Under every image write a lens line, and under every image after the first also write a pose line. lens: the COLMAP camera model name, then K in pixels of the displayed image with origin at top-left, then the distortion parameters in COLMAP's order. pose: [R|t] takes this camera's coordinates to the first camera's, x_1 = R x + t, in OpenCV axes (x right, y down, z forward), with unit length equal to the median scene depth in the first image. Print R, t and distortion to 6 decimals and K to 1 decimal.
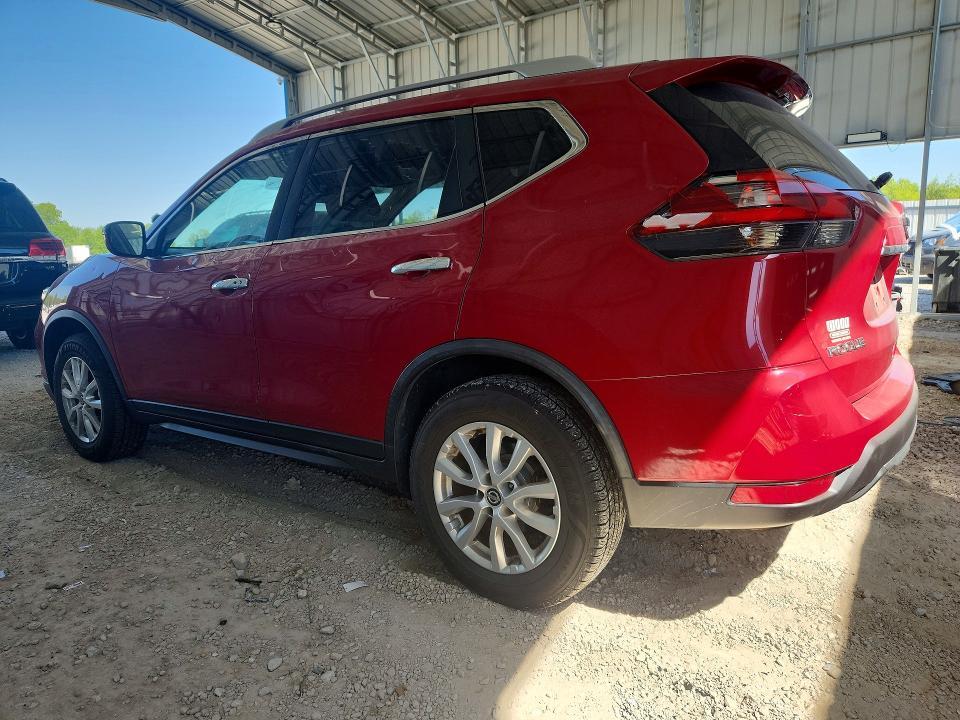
lens RADIAL K [[678.0, 0, 477.4], [0, 678.0, 359.1], [0, 0, 1]] dist [-0.000978, -0.000042]
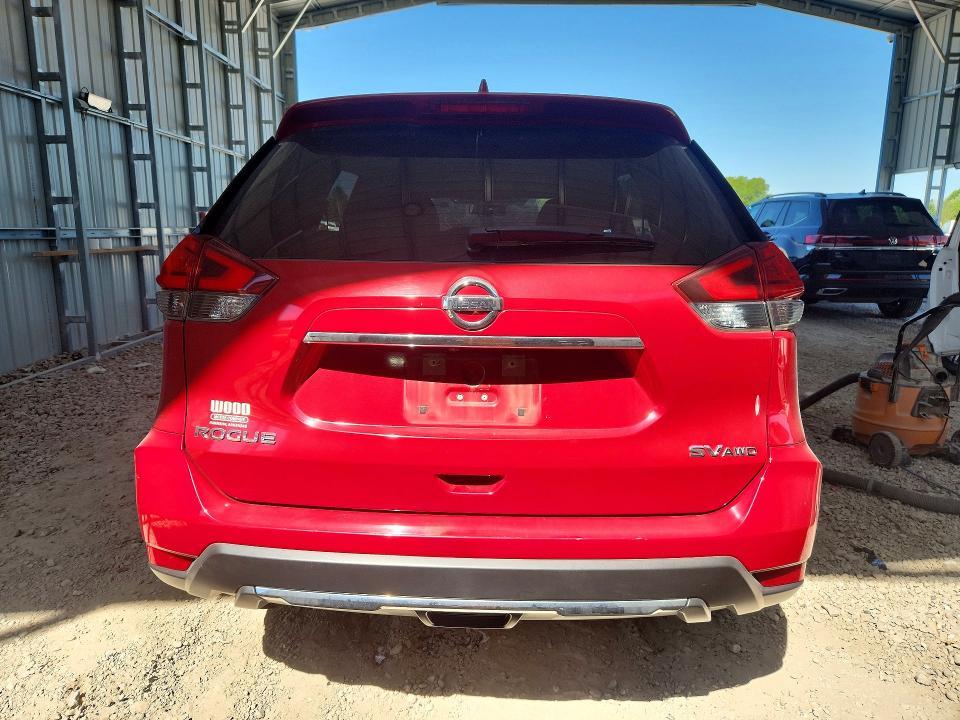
lens RADIAL K [[678.0, 0, 477.3], [0, 678.0, 362.5], [0, 0, 1]] dist [-0.000978, -0.000042]
pose [[0.542518, 0.196513, -0.816735, 1.155626], [-0.156992, 0.978842, 0.131235, -0.224885], [0.825244, 0.057023, 0.561891, 0.623044]]
